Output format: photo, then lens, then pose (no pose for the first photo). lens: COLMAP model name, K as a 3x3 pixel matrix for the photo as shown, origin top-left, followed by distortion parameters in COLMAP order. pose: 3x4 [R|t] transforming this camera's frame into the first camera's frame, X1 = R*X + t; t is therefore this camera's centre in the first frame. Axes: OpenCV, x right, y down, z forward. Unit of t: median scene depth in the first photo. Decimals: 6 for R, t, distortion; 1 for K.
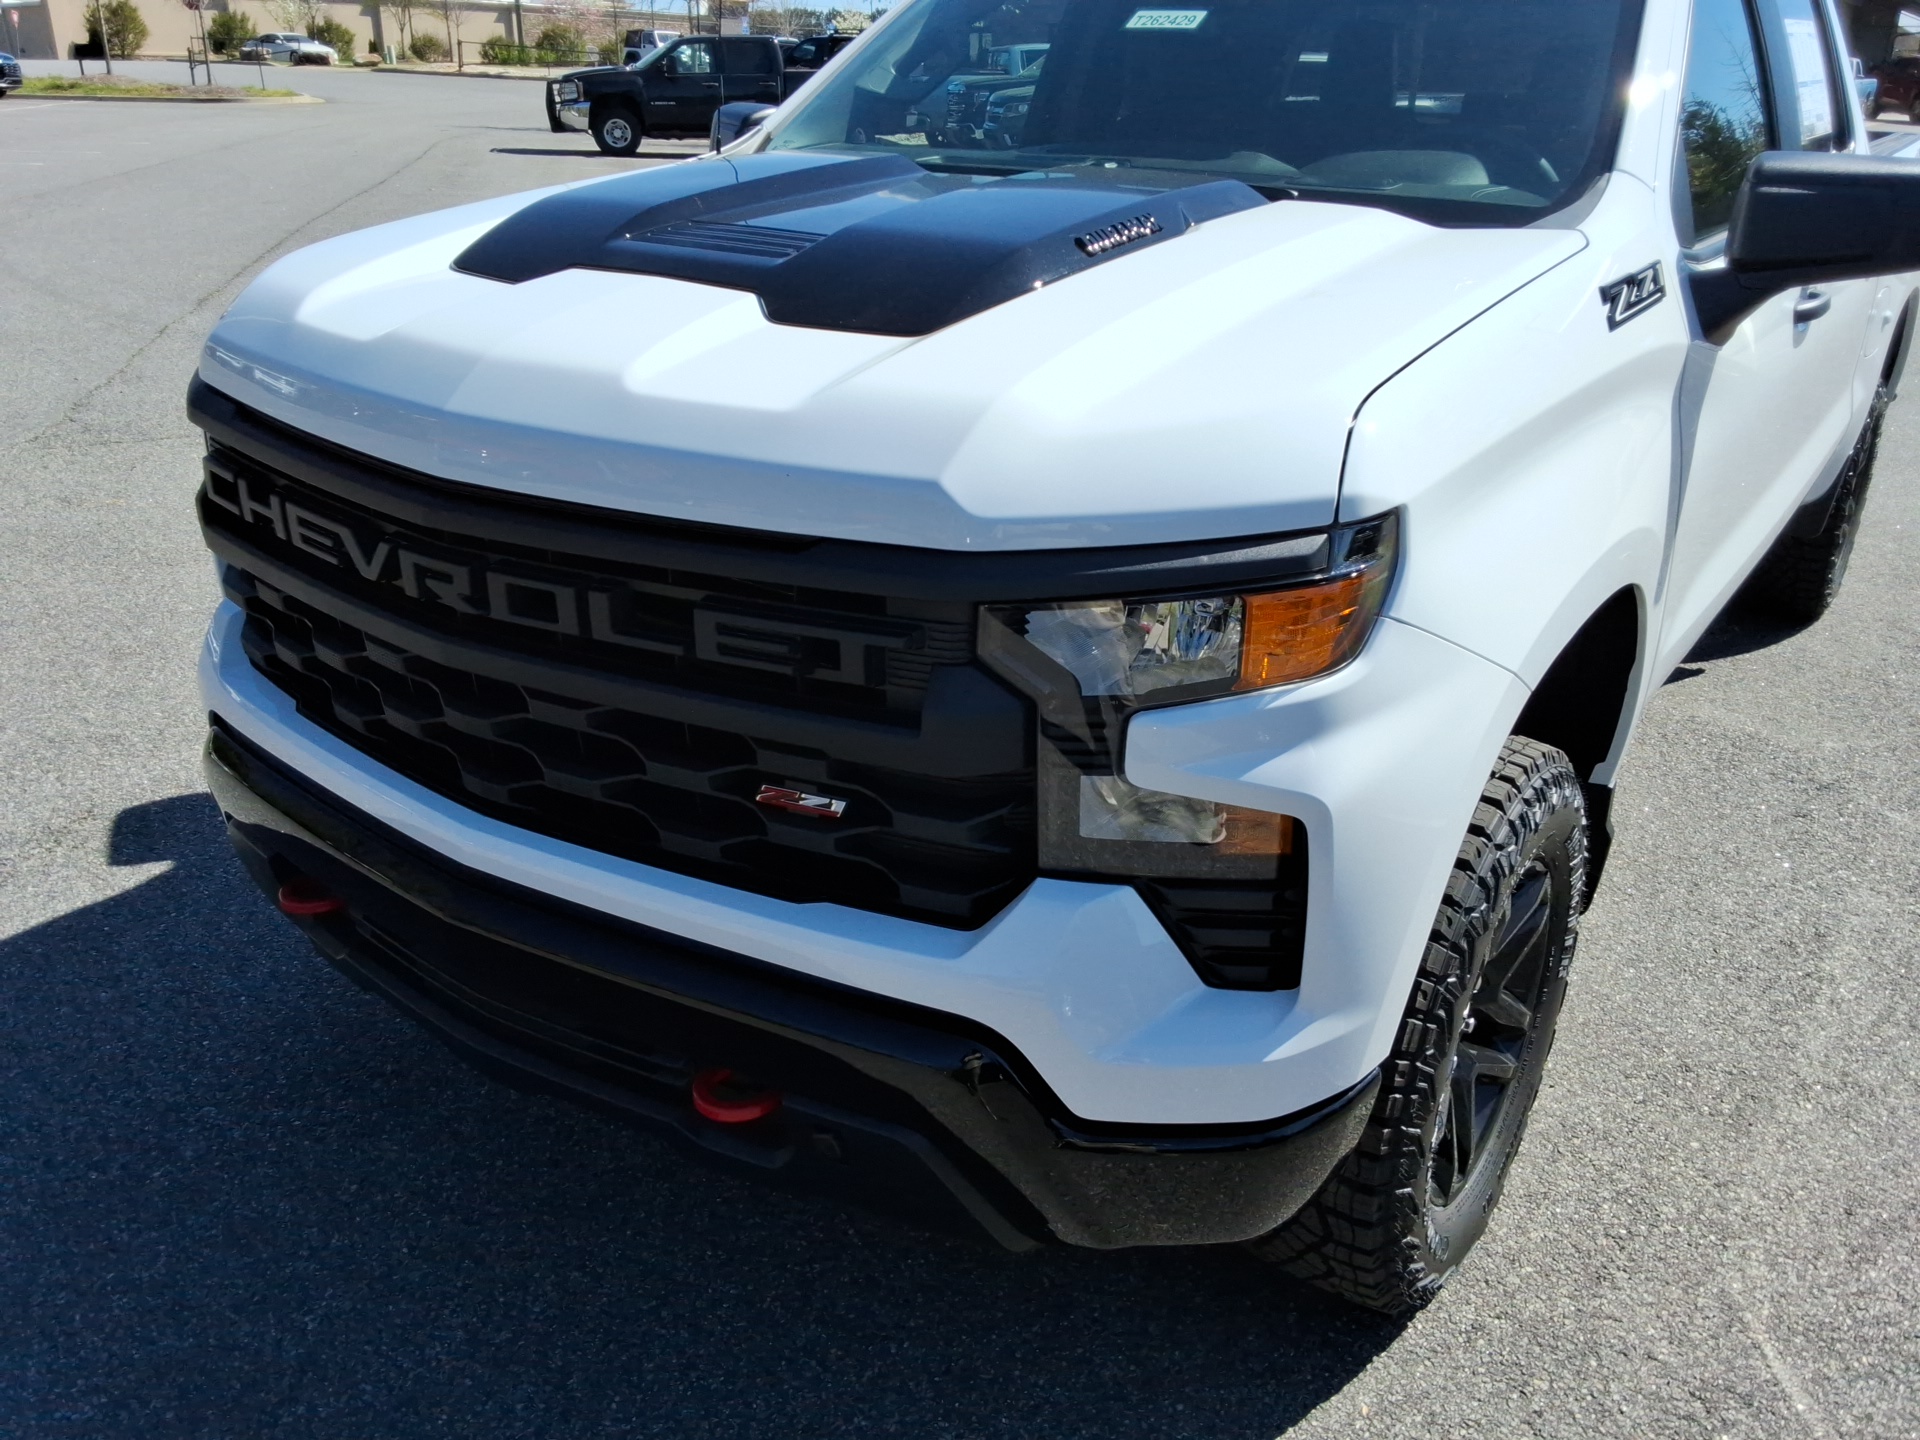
lens RADIAL K [[1544.2, 0, 980.2], [0, 1544.2, 717.1], [0, 0, 1]] dist [0.110008, -0.163301]
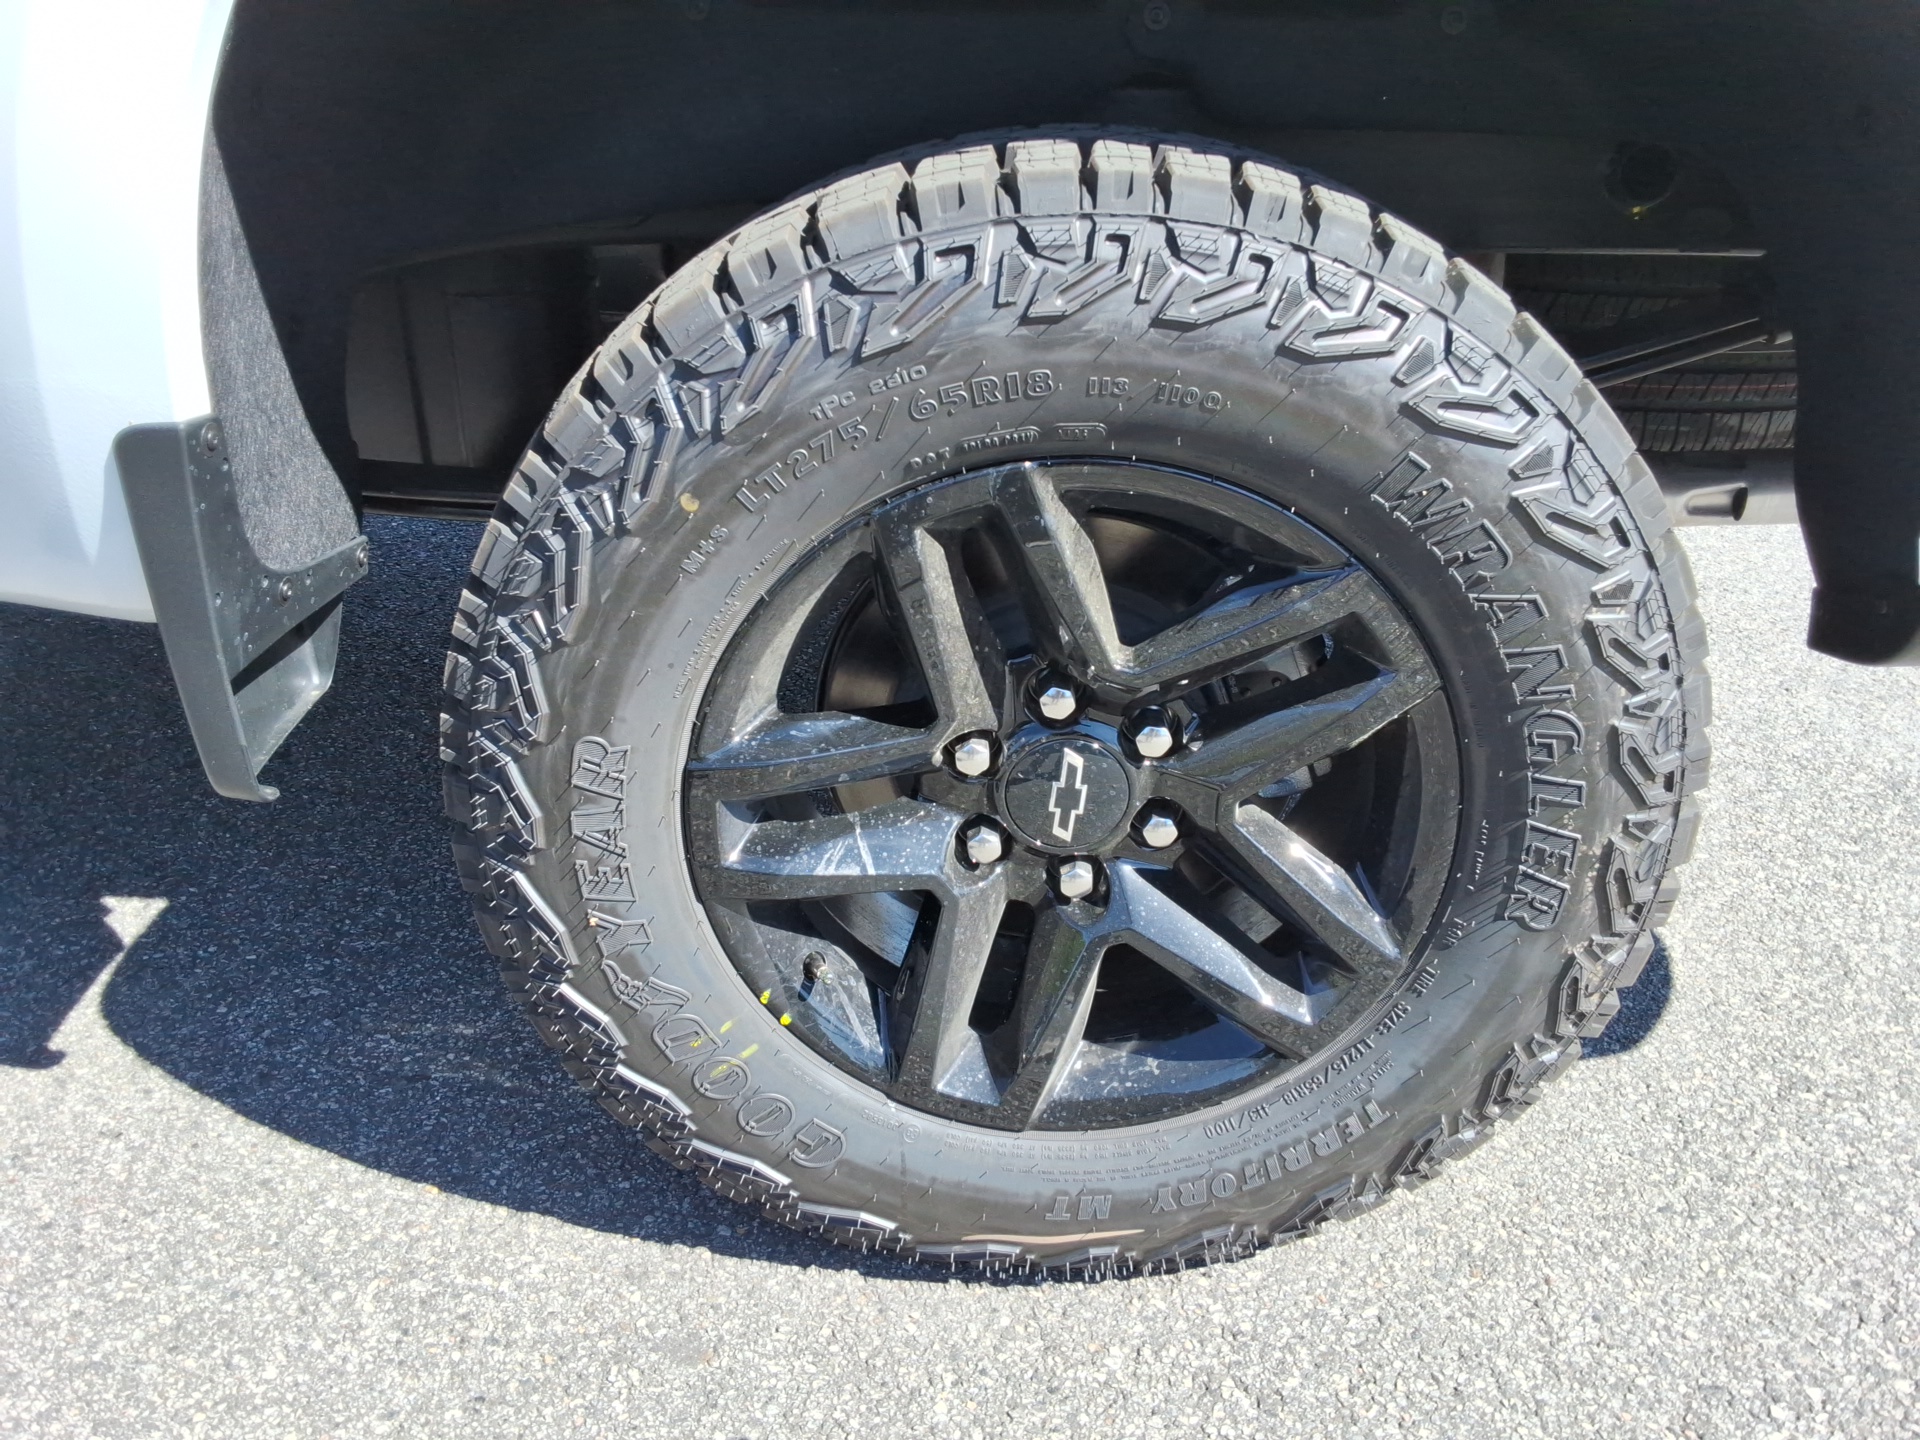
lens RADIAL K [[1544.2, 0, 973.2], [0, 1544.2, 726.4], [0, 0, 1]] dist [0.110008, -0.163301]
pose [[0.569896, 0.352293, -0.742367, 0.868351], [-0.314032, 0.928232, 0.199423, 0.122205], [0.759344, 0.119477, 0.639627, 0.921095]]
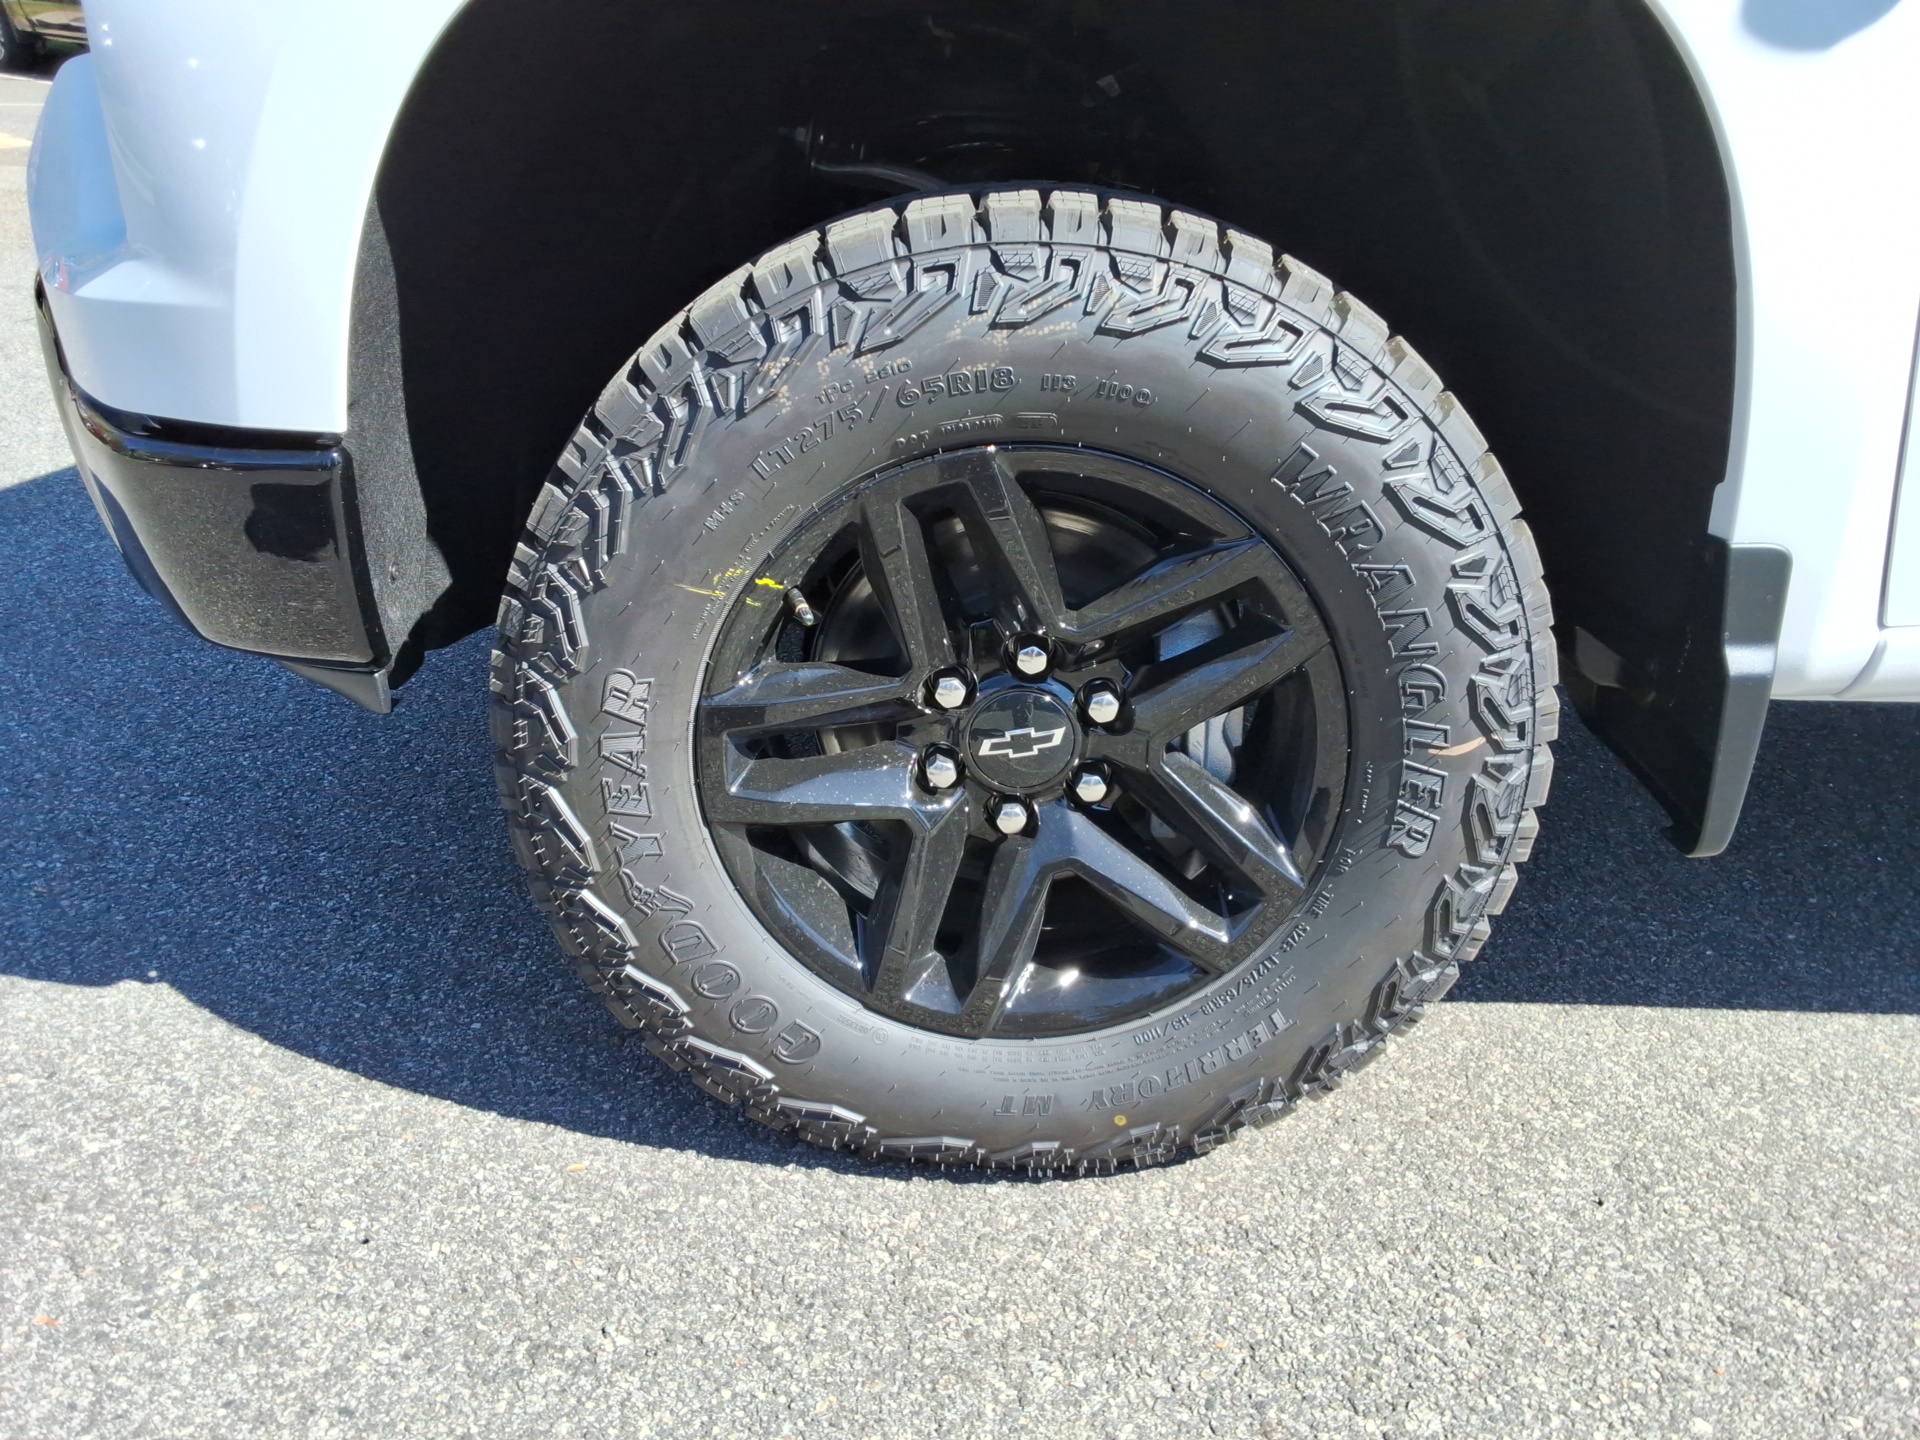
lens RADIAL K [[1544.2, 0, 971.4], [0, 1544.2, 708.5], [0, 0, 1]] dist [0.110008, -0.163301]
pose [[0.576660, 0.321011, -0.751275, 0.971494], [-0.340451, 0.930345, 0.136204, 0.156659], [0.742668, 0.177229, 0.645782, 0.857323]]
